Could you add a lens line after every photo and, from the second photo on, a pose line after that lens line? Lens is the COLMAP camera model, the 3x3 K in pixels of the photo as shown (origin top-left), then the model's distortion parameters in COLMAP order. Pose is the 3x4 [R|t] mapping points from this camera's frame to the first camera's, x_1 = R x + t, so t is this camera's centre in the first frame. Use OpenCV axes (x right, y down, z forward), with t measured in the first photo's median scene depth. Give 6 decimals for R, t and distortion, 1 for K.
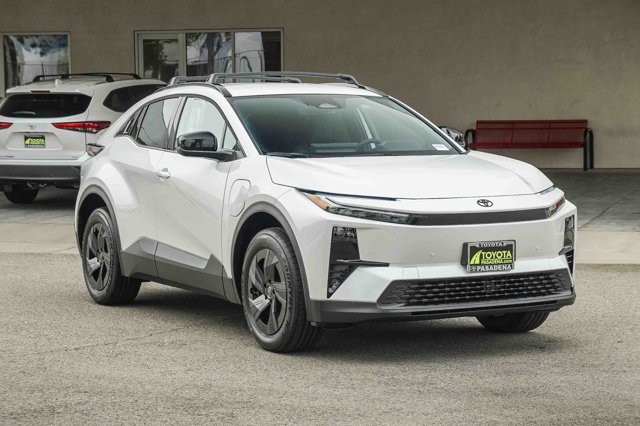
lens RADIAL K [[1701.9, 0, 319.5], [0, 1701.9, 213.8], [0, 0, 1]] dist [0.155065, 0.000000]
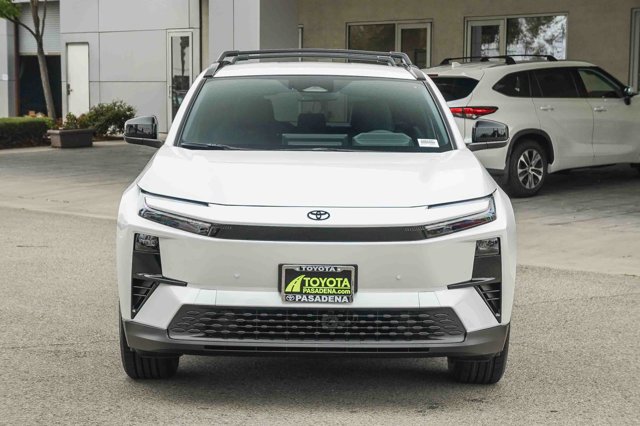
lens RADIAL K [[1701.9, 0, 320.0], [0, 1701.9, 211.4], [0, 0, 1]] dist [0.155065, 0.000000]
pose [[0.859343, 0.054311, -0.508508, 0.497152], [-0.051034, 0.998489, 0.020400, -0.024183], [0.508847, 0.008421, 0.860816, 0.327969]]
